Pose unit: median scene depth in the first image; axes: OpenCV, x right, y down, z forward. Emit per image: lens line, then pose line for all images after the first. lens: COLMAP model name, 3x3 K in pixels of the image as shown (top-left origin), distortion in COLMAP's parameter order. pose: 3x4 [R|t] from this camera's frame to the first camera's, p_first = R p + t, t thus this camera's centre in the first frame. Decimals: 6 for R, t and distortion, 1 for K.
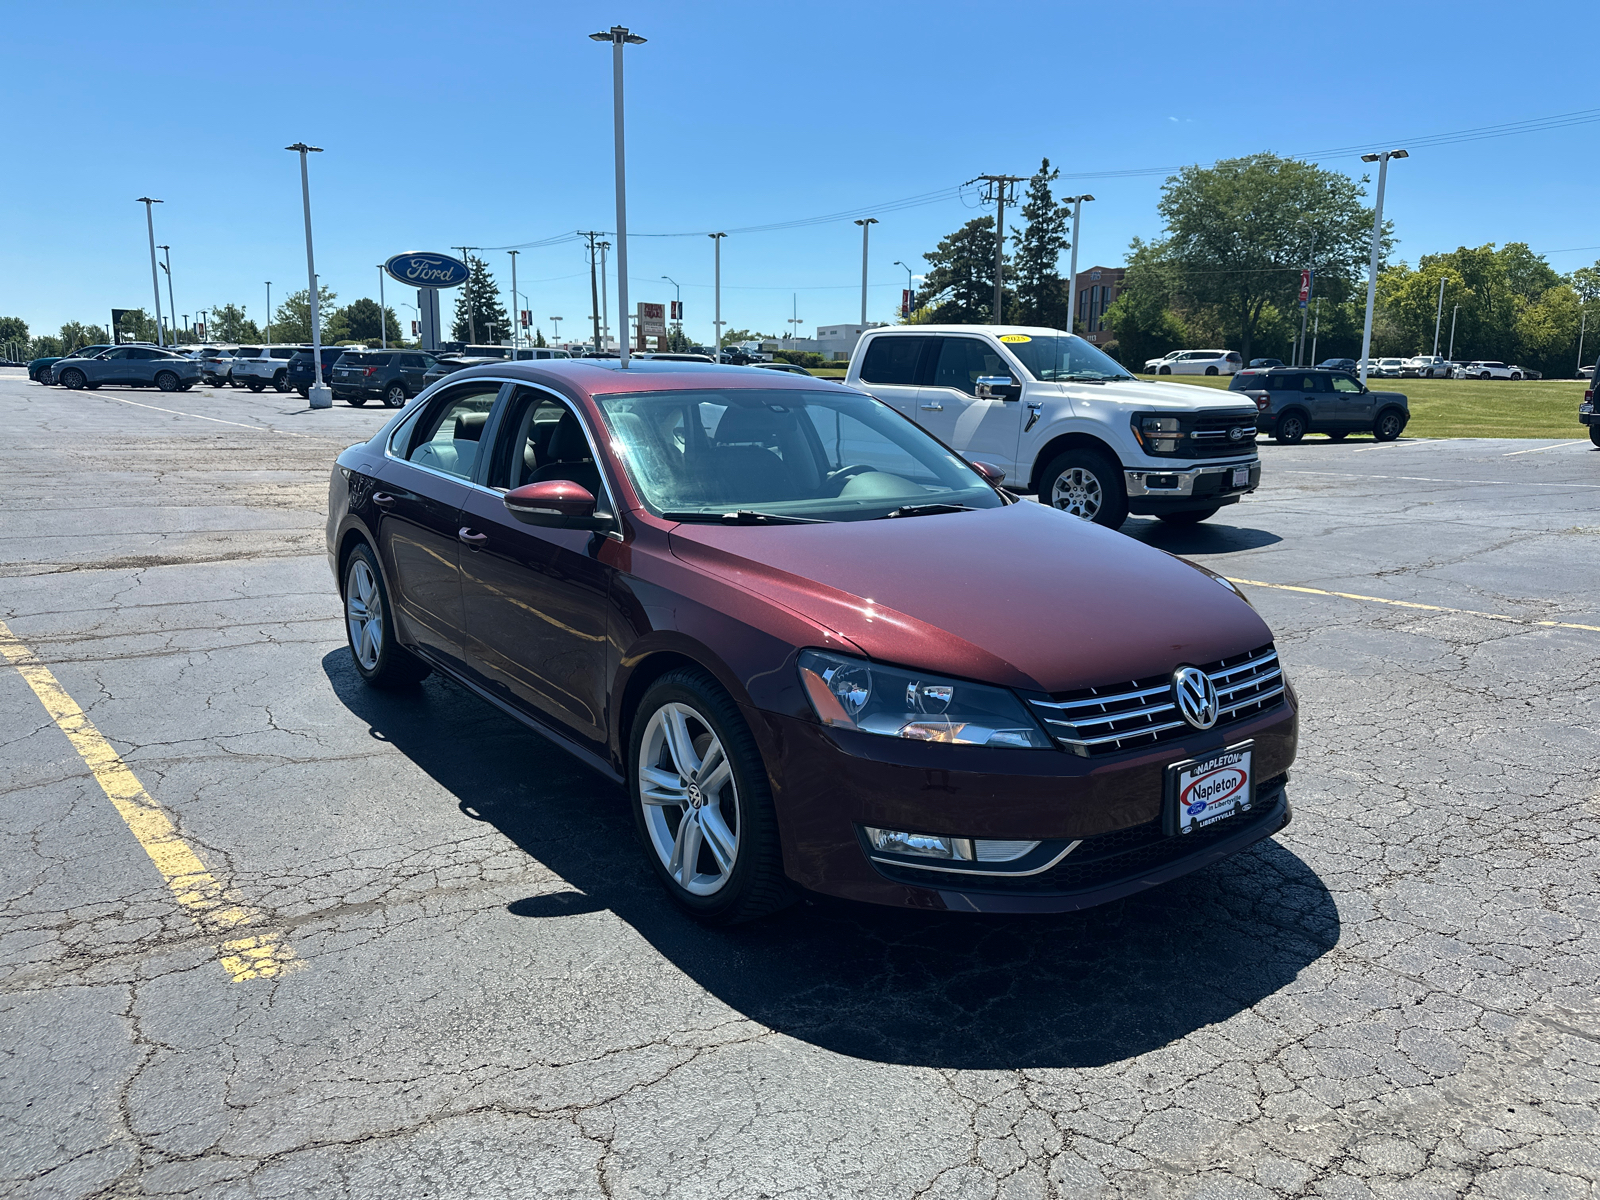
lens RADIAL K [[1108.0, 0, 799.9], [0, 1108.0, 593.3], [0, 0, 1]] dist [0.072453, -0.104964]
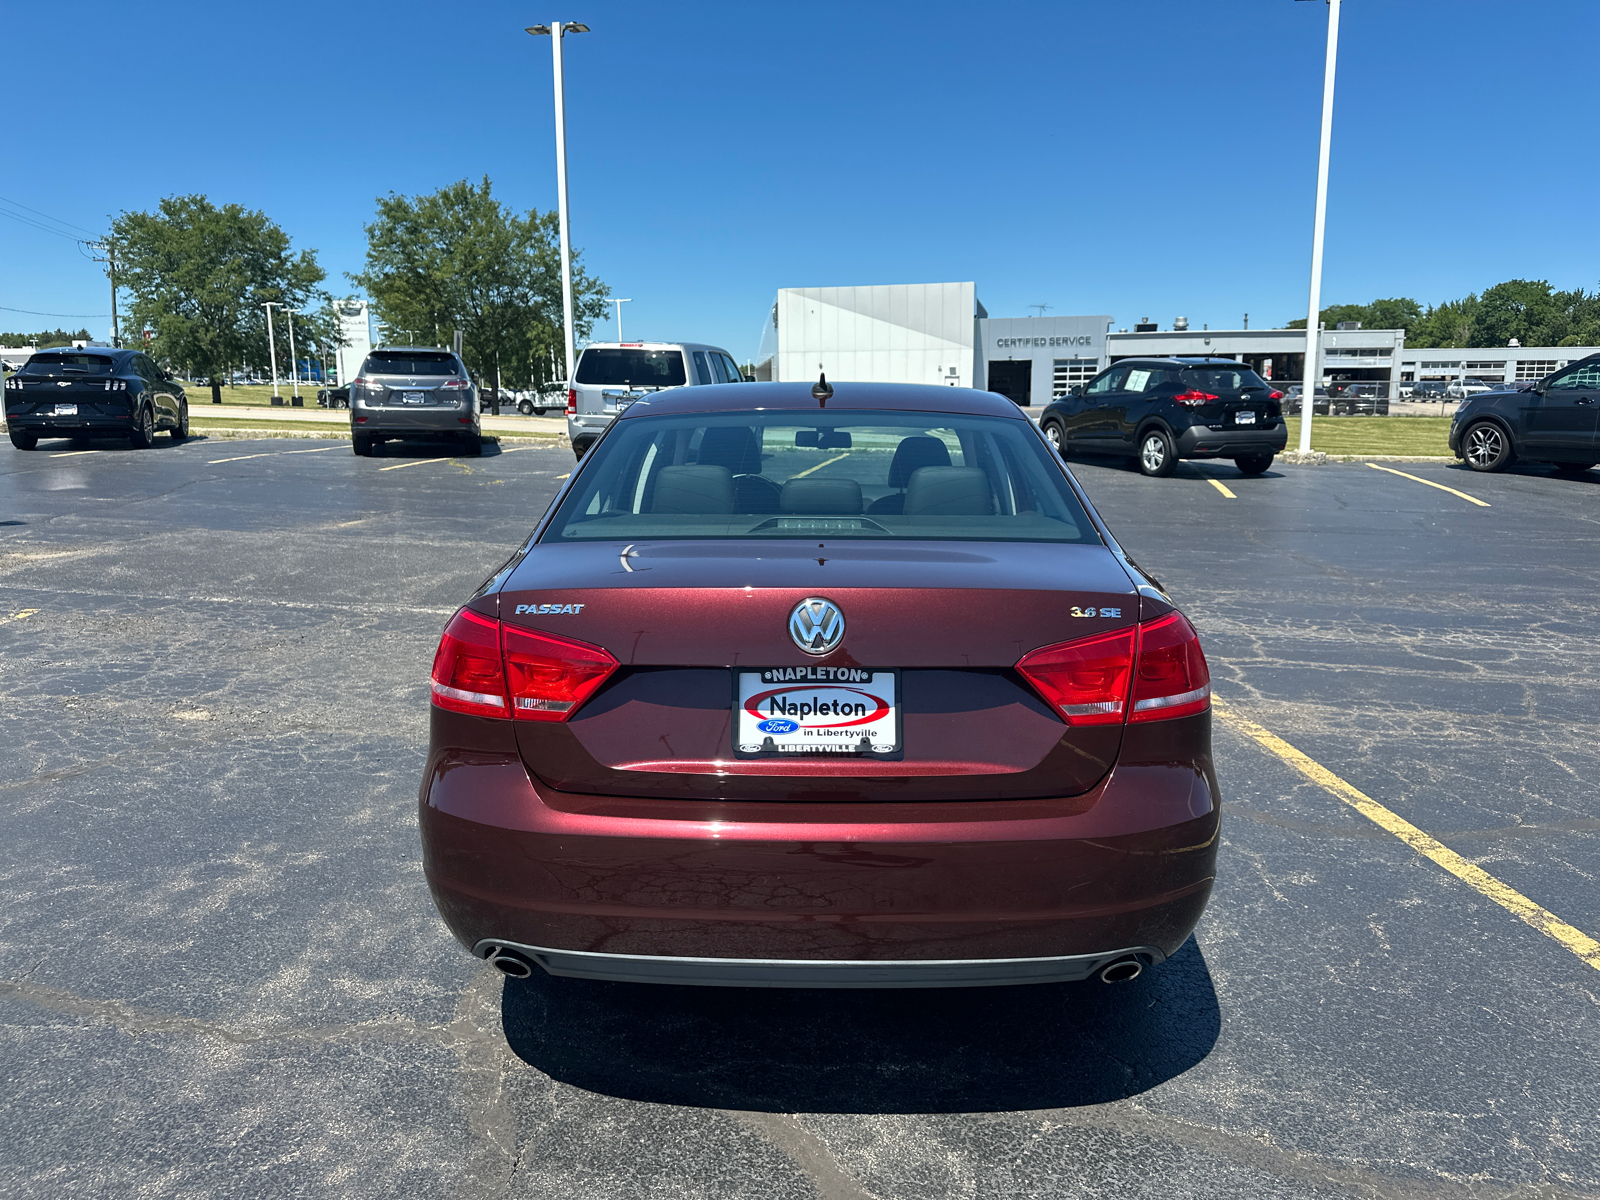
lens RADIAL K [[1107.2, 0, 808.6], [0, 1107.2, 590.4], [0, 0, 1]] dist [0.055553, -0.056342]
pose [[-0.779287, -0.118996, 0.615265, -0.293175], [0.104288, 0.943489, 0.314566, -0.142653], [-0.617928, 0.309302, -0.722840, 0.726861]]
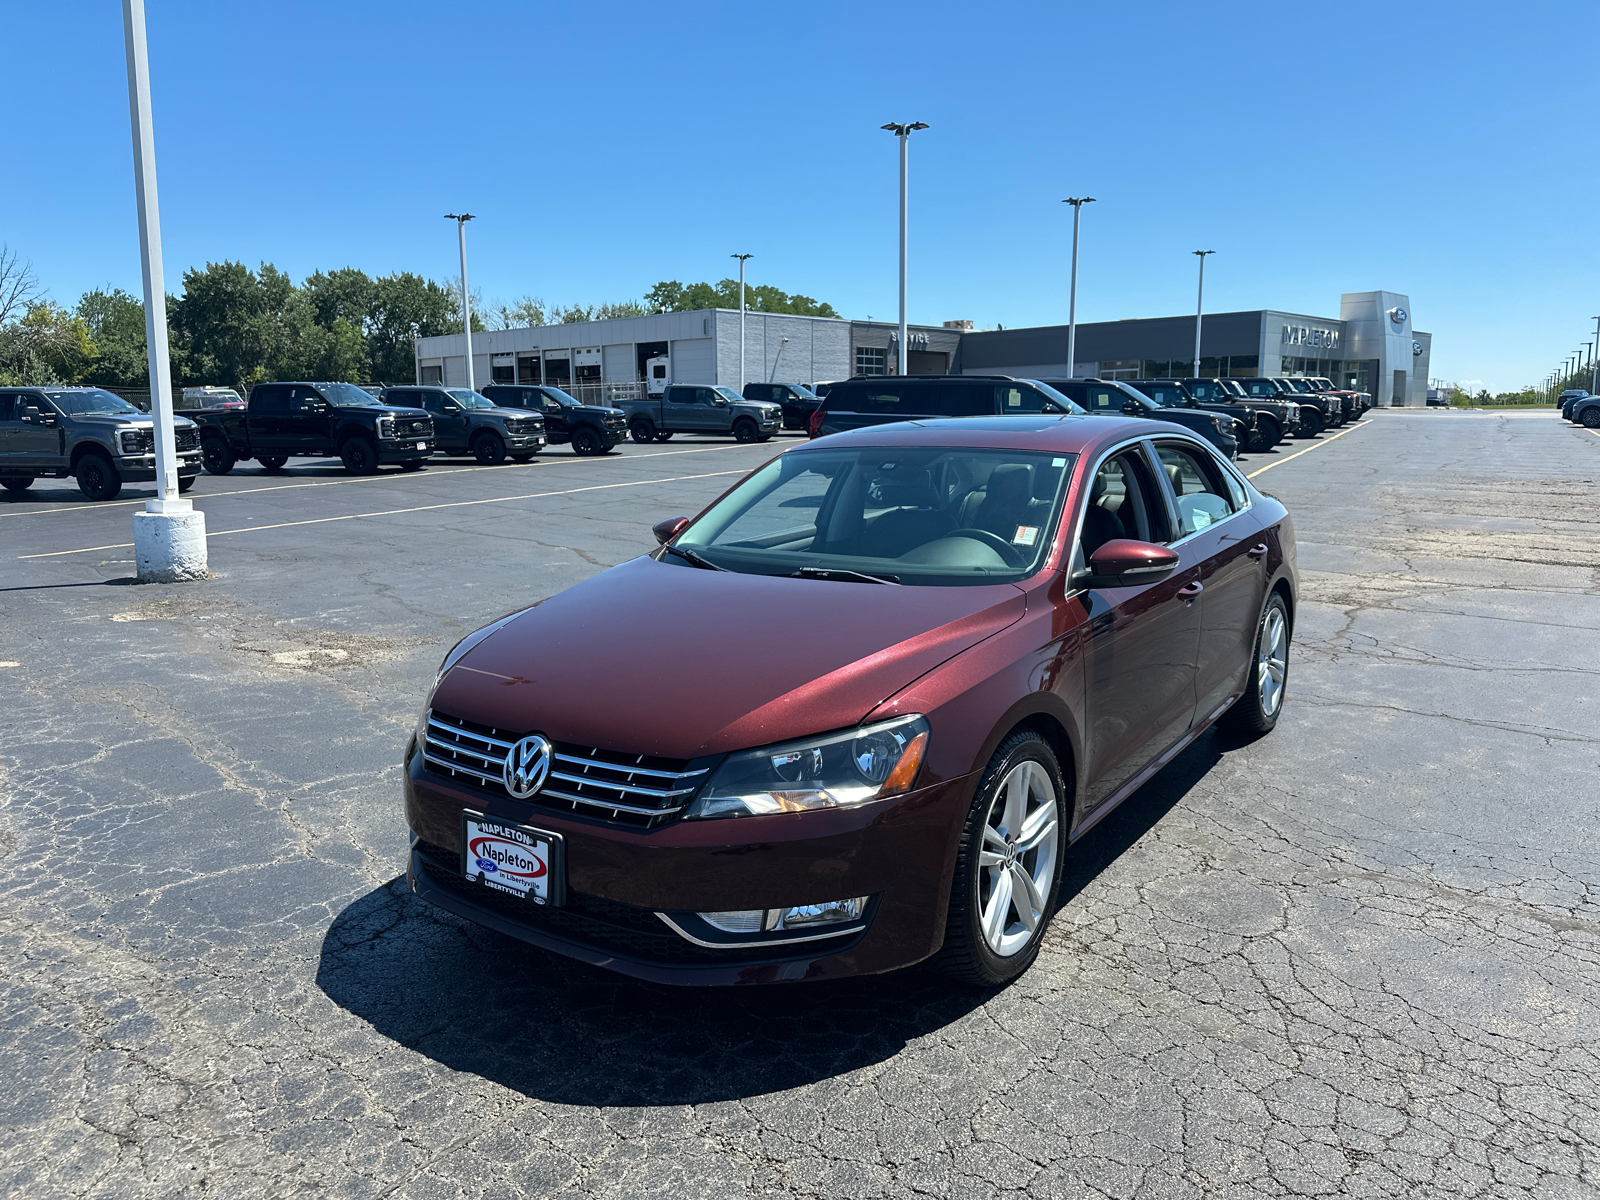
lens RADIAL K [[1108.0, 0, 799.9], [0, 1108.0, 593.3], [0, 0, 1]] dist [0.072453, -0.104964]
pose [[0.306420, 0.129769, -0.943009, 0.340717], [-0.160331, 0.983546, 0.083250, -0.045481], [0.938297, 0.125684, 0.322185, 0.225289]]
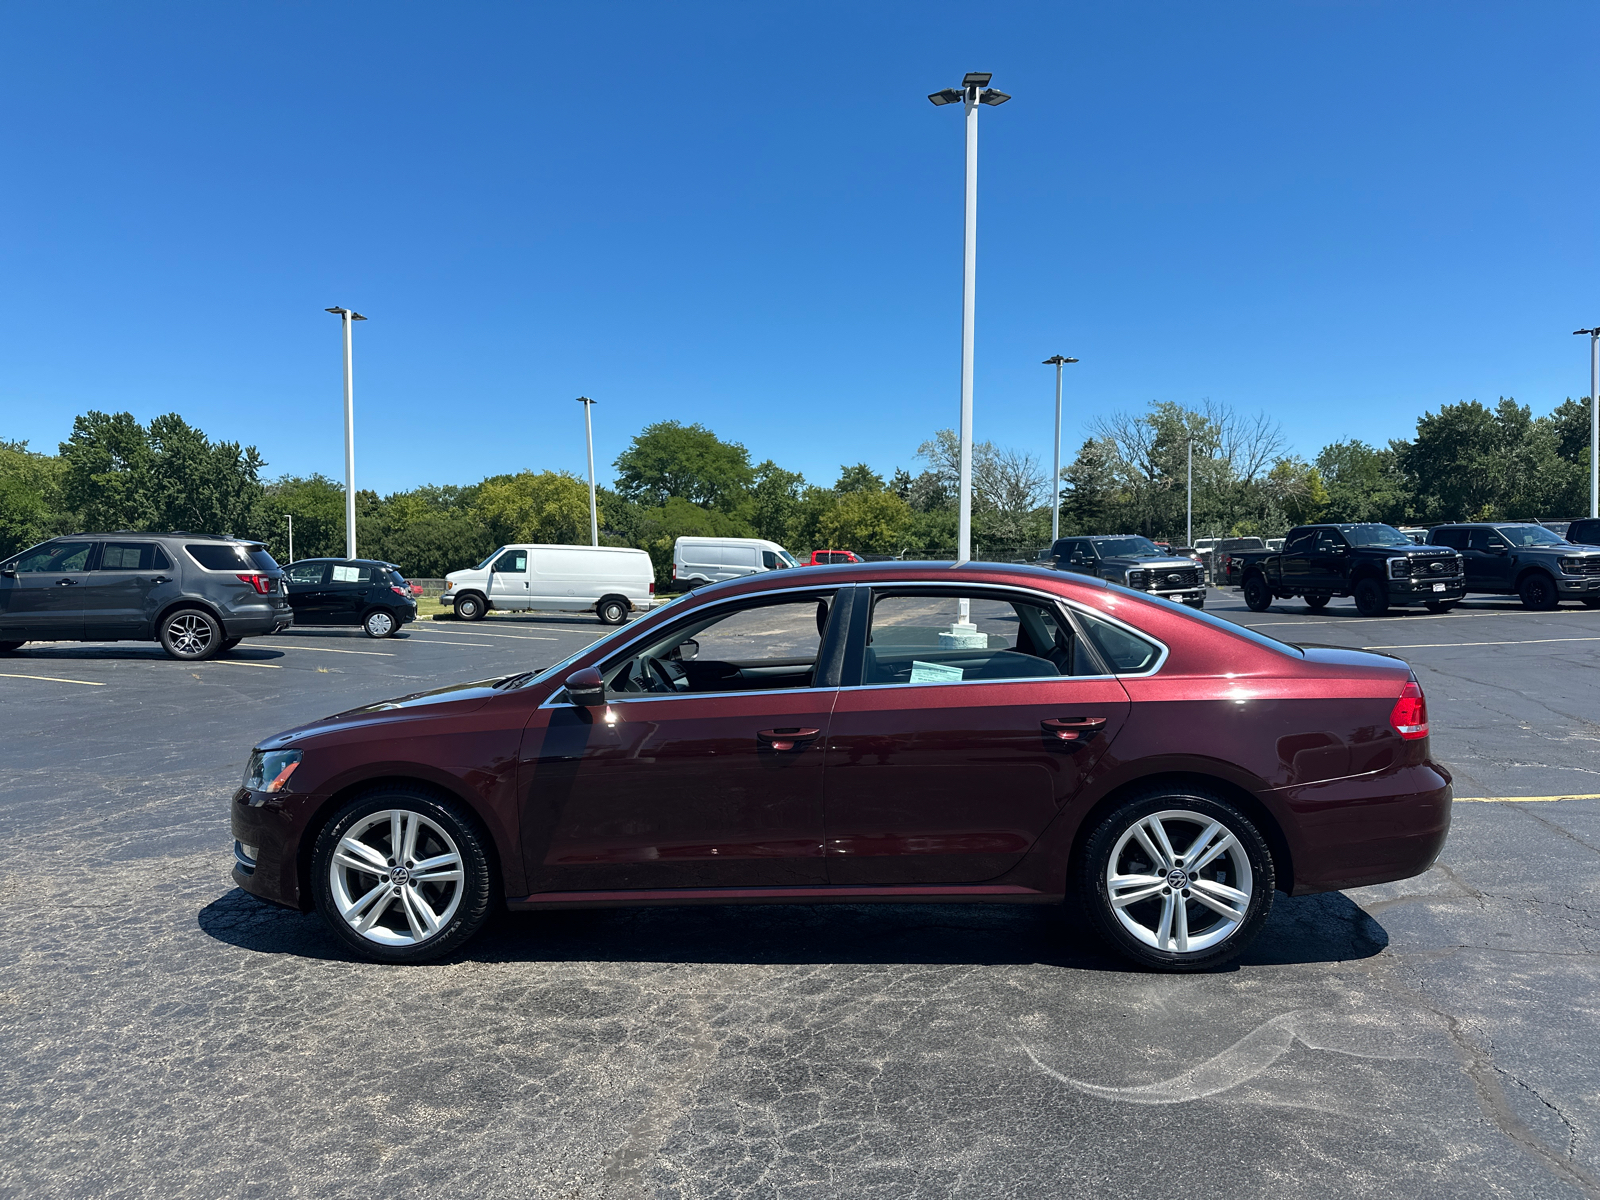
lens RADIAL K [[1104.8, 0, 804.8], [0, 1104.8, 646.2], [0, 0, 1]] dist [0.025928, -0.022704]
pose [[-0.668423, 0.043131, -0.742530, 0.298317], [-0.135740, 0.974477, 0.178797, -0.133421], [0.731291, 0.220303, -0.645508, 0.708006]]
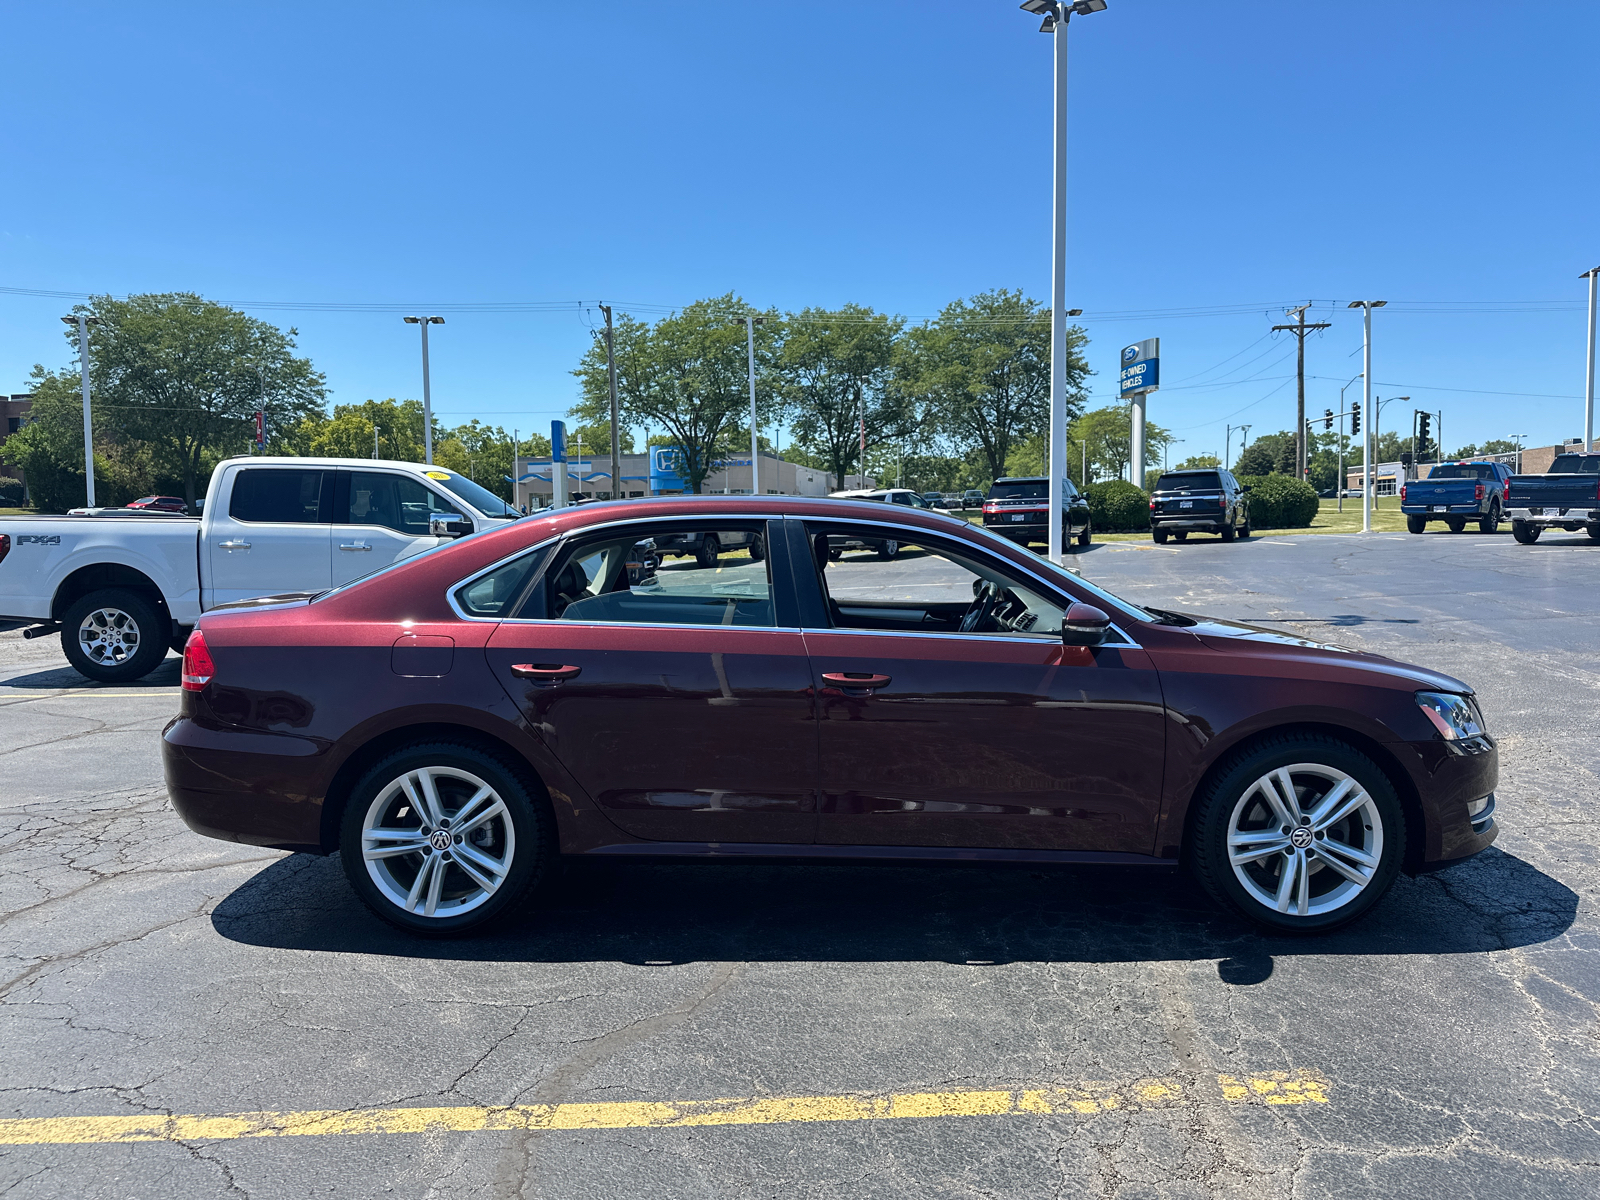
lens RADIAL K [[1119.9, 0, 803.5], [0, 1119.9, 588.4], [0, 0, 1]] dist [0.027493, -0.035570]
pose [[0.619127, -0.063468, 0.782722, -0.382572], [0.162438, 0.985522, -0.048575, -0.032108], [-0.768307, 0.157218, 0.620473, 0.165091]]
